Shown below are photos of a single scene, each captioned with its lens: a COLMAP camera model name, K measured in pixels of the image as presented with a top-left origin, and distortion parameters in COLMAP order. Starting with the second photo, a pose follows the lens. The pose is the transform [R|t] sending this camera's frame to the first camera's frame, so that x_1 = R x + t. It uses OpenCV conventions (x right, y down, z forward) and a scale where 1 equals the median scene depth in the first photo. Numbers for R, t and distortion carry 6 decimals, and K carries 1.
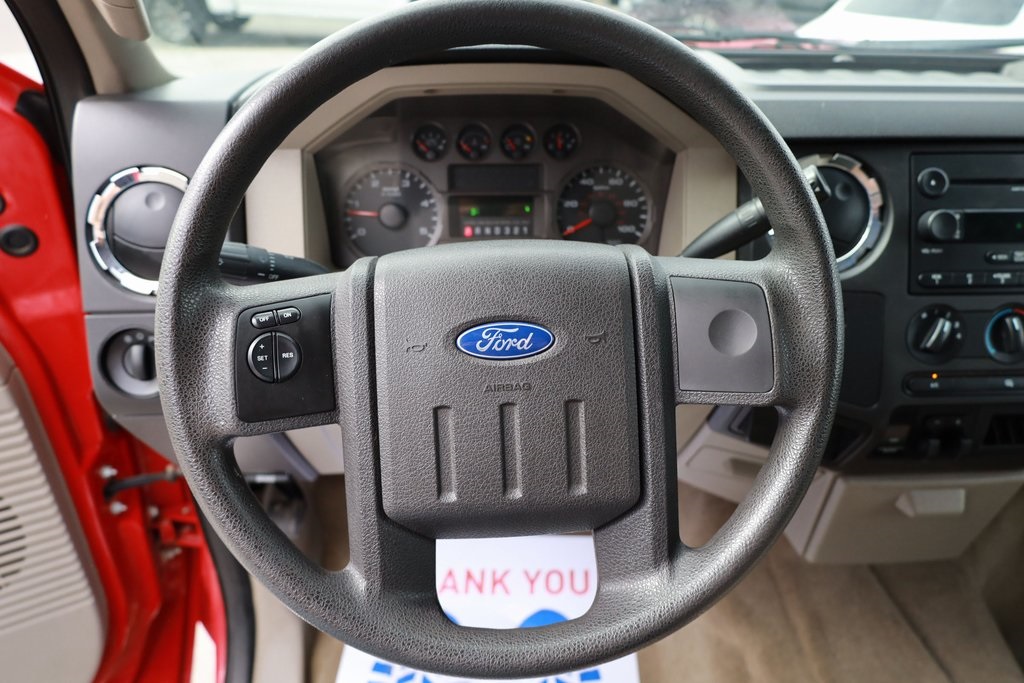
lens RADIAL K [[700.0, 0, 508.8], [0, 700.0, 339.6], [0, 0, 1]] dist [-0.003737, -0.001006]
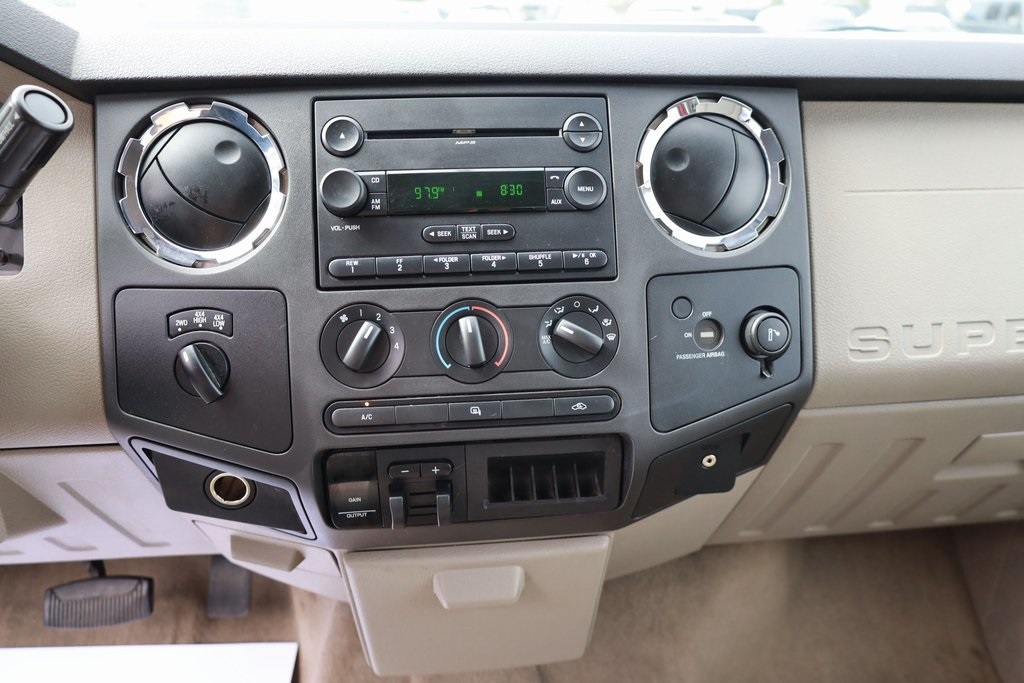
lens RADIAL K [[700.0, 0, 514.4], [0, 700.0, 338.5], [0, 0, 1]] dist [-0.003737, -0.001006]
pose [[0.998604, -0.032763, 0.041430, 0.738979], [0.037316, 0.992736, -0.114380, 0.073564], [-0.037382, 0.115766, 0.992573, 0.292489]]
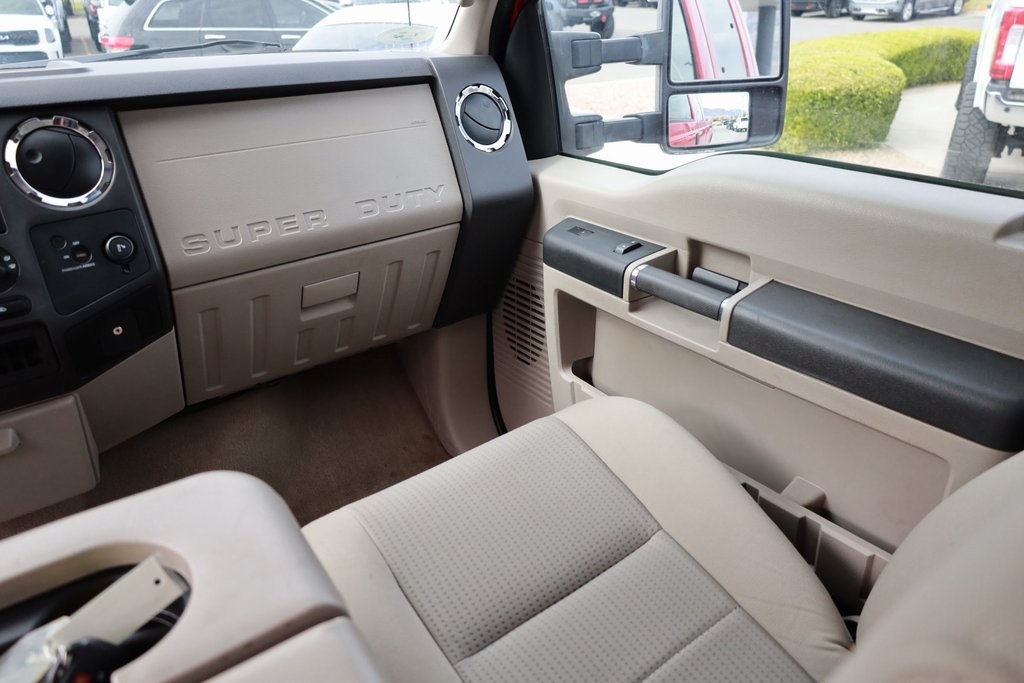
lens RADIAL K [[700.0, 0, 506.3], [0, 700.0, 341.6], [0, 0, 1]] dist [-0.003737, -0.001006]
pose [[0.830828, -0.275147, 0.483755, 0.961398], [0.303883, 0.952502, 0.019853, 0.359553], [-0.466241, 0.130511, 0.874978, -0.455671]]
